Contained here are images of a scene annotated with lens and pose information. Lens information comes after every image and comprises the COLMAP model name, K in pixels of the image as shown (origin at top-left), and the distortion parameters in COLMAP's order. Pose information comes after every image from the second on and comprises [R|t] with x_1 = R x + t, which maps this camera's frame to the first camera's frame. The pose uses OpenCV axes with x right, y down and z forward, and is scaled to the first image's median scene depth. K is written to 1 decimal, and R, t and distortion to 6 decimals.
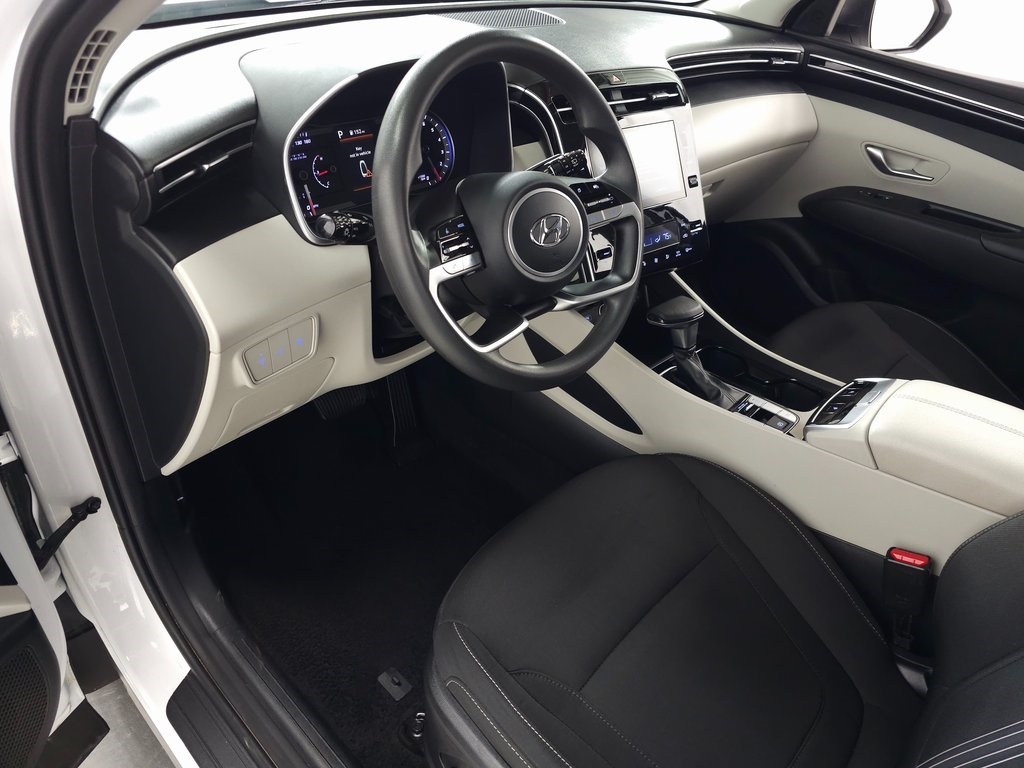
lens RADIAL K [[694.0, 0, 510.3], [0, 694.0, 375.2], [0, 0, 1]] dist [0.061082, -0.083076]
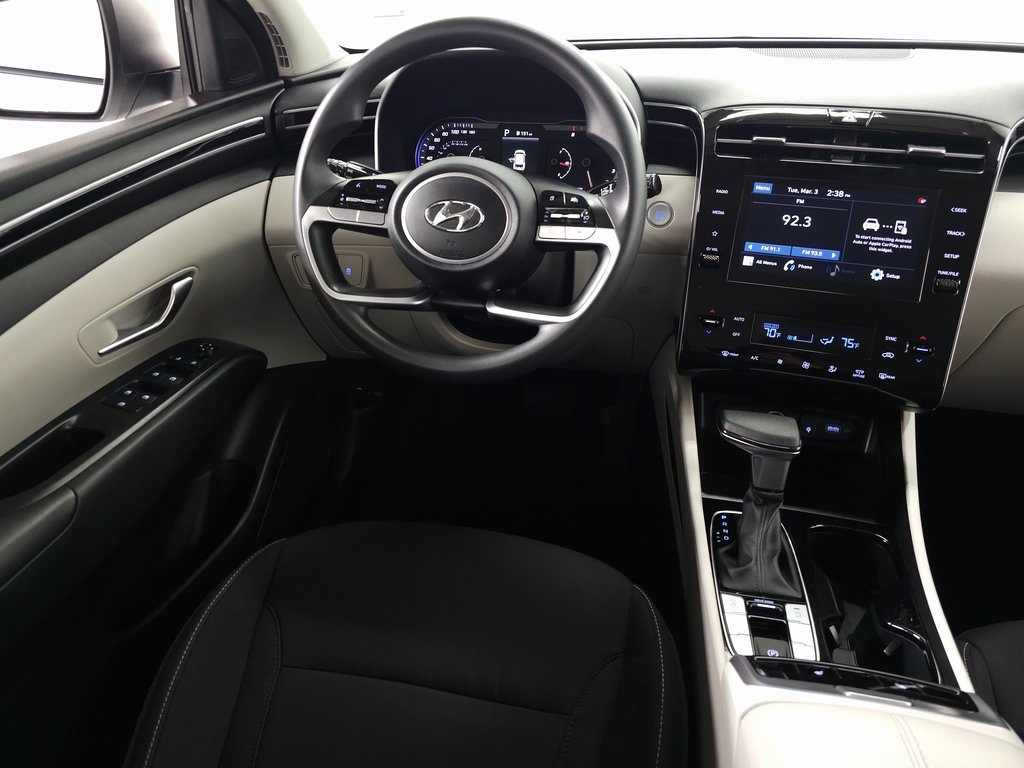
lens RADIAL K [[694.0, 0, 510.3], [0, 694.0, 375.2], [0, 0, 1]] dist [0.061082, -0.083076]
pose [[0.510557, 0.352077, -0.784457, 0.720301], [-0.445438, 0.888661, 0.108936, -0.117660], [0.735470, 0.293809, 0.610541, 0.414495]]
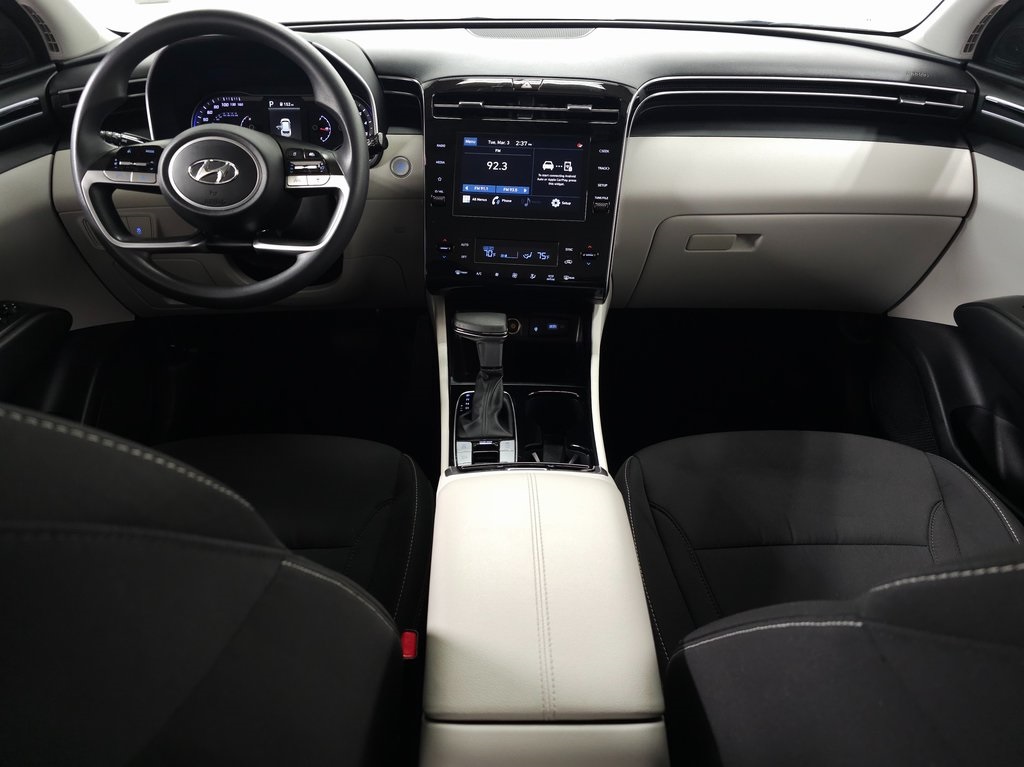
lens RADIAL K [[684.3, 0, 512.0], [0, 684.3, 383.5], [0, 0, 1]] dist [0.037386, -0.043342]
pose [[0.691394, 0.322012, -0.646748, 0.998173], [-0.365555, 0.928056, 0.071284, -0.110171], [0.623173, 0.187137, 0.759365, 0.380178]]
